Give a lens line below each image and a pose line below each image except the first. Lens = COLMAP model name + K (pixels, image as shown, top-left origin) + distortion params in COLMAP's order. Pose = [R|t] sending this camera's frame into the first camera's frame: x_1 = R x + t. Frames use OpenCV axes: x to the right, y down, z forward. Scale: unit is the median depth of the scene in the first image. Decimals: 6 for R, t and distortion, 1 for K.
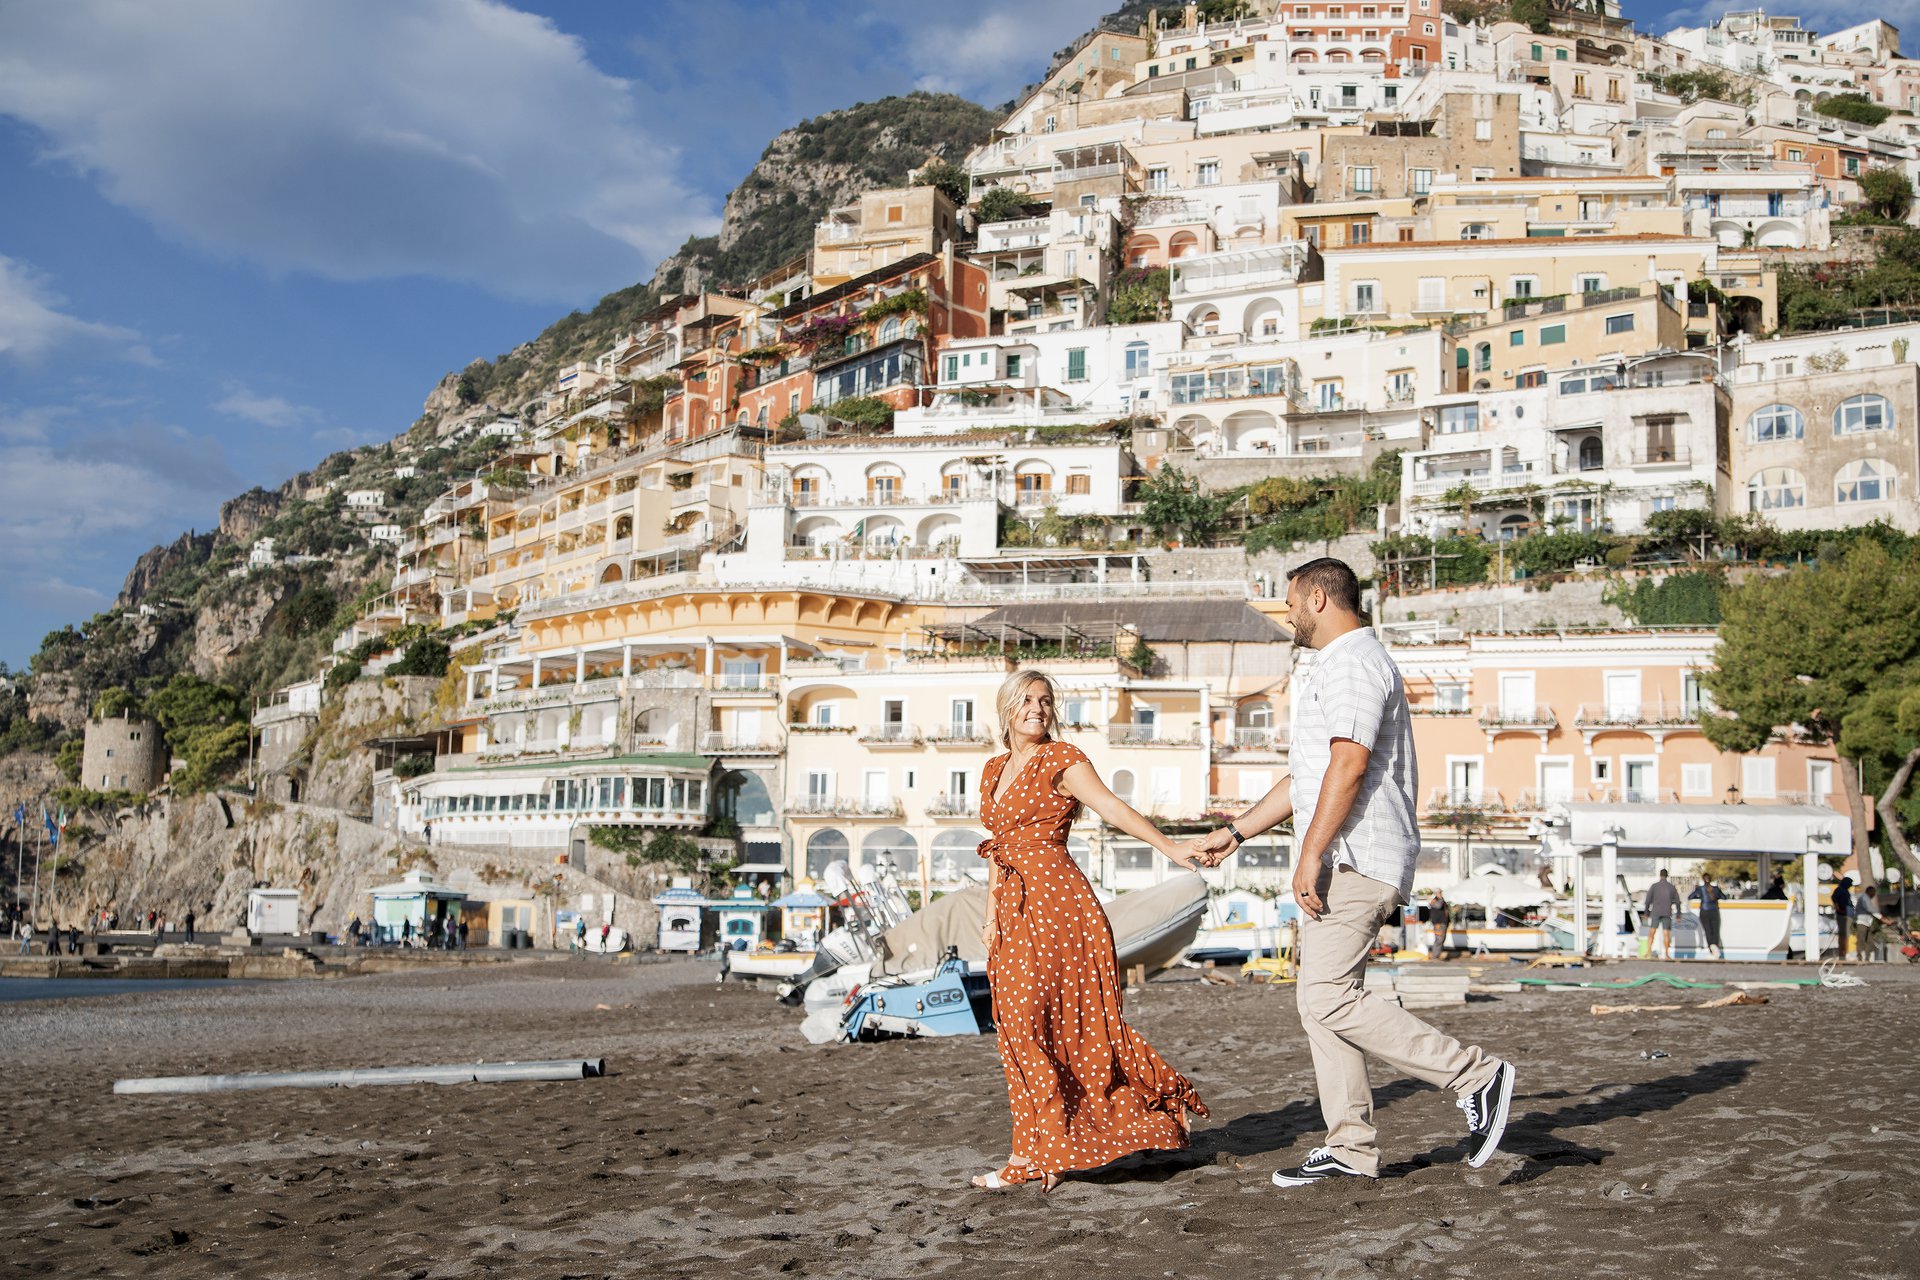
lens RADIAL K [[2162.8, 0, 950.9], [0, 2162.8, 648.5], [0, 0, 1]] dist [-0.012685, 0.007863]
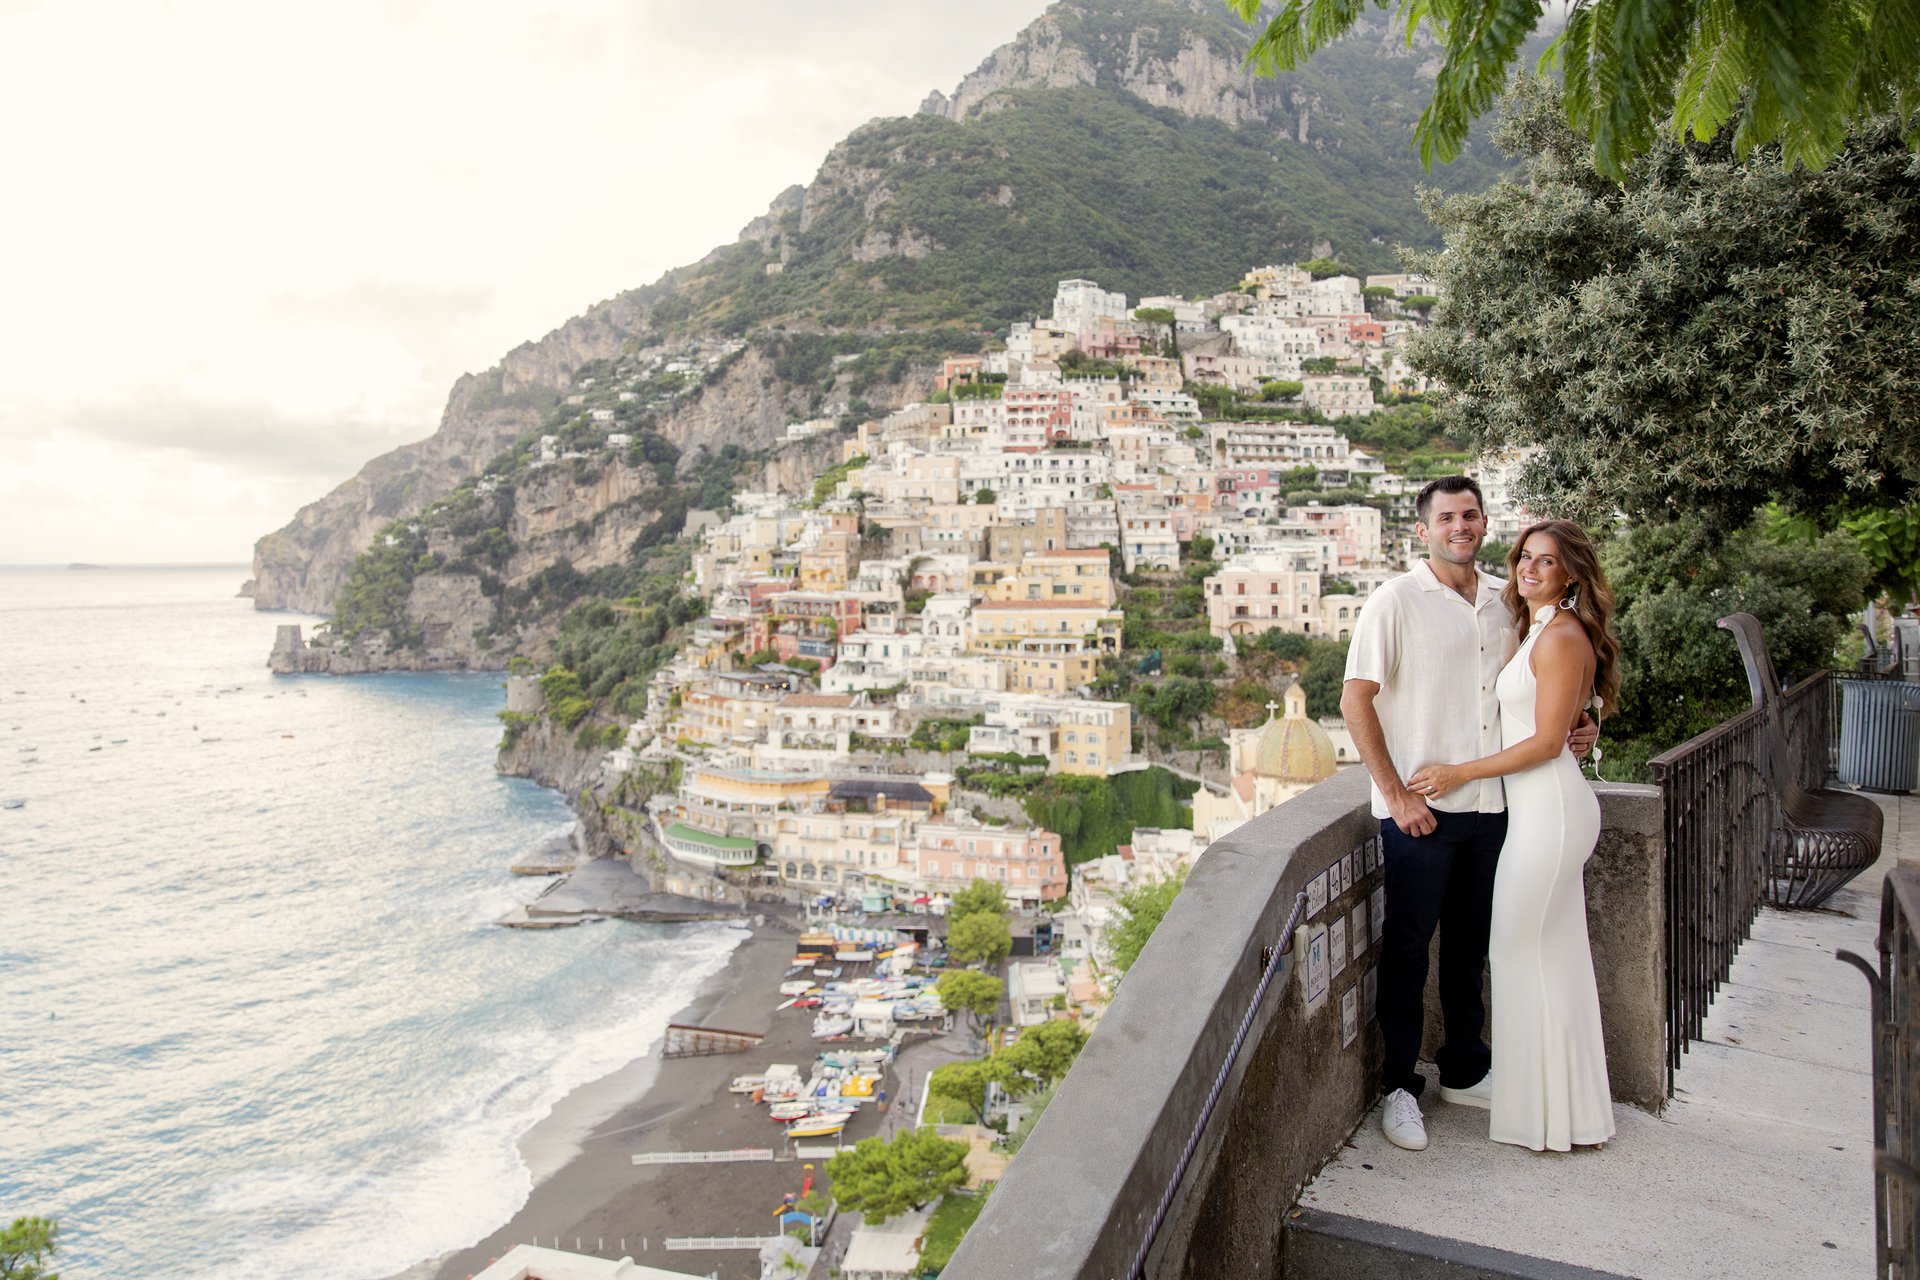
lens RADIAL K [[1476.5, 0, 934.7], [0, 1476.5, 558.0], [0, 0, 1]] dist [0.017752, 0.003371]
pose [[0.998481, -0.033718, -0.043565, 0.194344], [0.039479, 0.989507, 0.138988, -0.479593], [0.038421, -0.140497, 0.989335, -0.822358]]
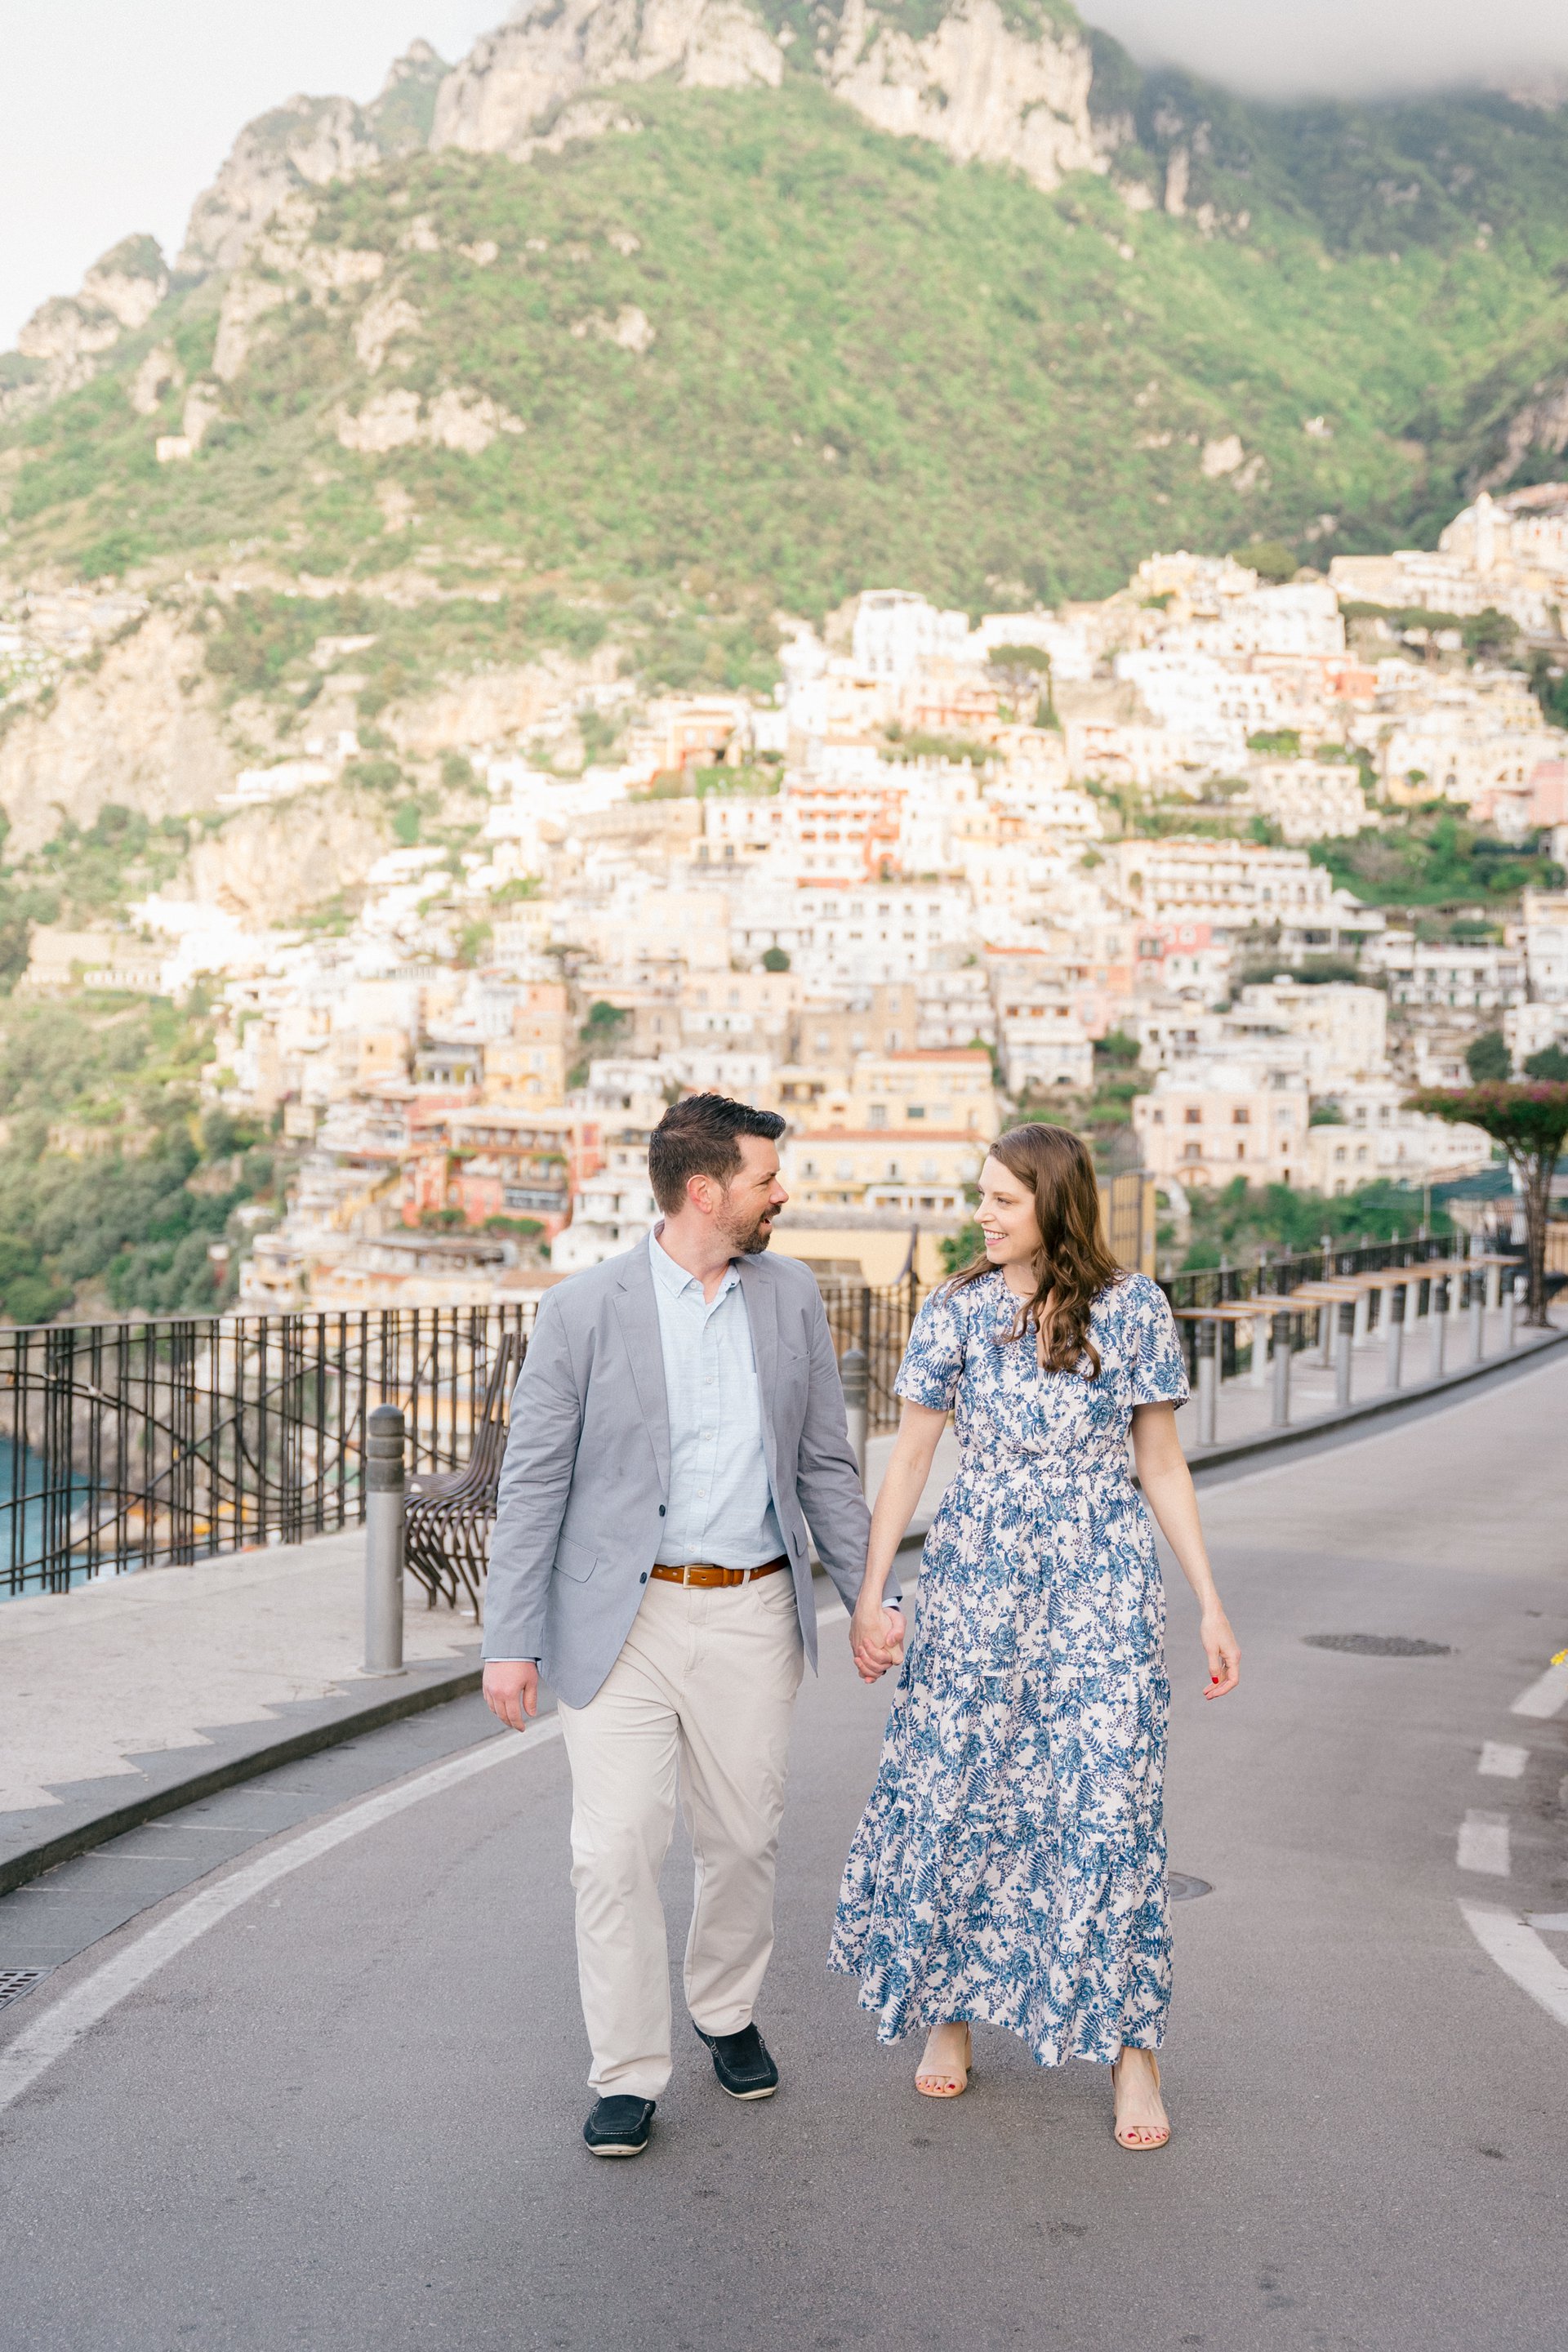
lens RADIAL K [[3191.8, 0, 792.4], [0, 3191.8, 1104.7], [0, 0, 1]] dist [0.010945, 0.045970]
pose [[0.994971, -0.018829, 0.098380, -0.081619], [0.001692, 0.985193, 0.171441, -0.626524], [-0.100151, -0.170412, 0.980270, -1.514770]]
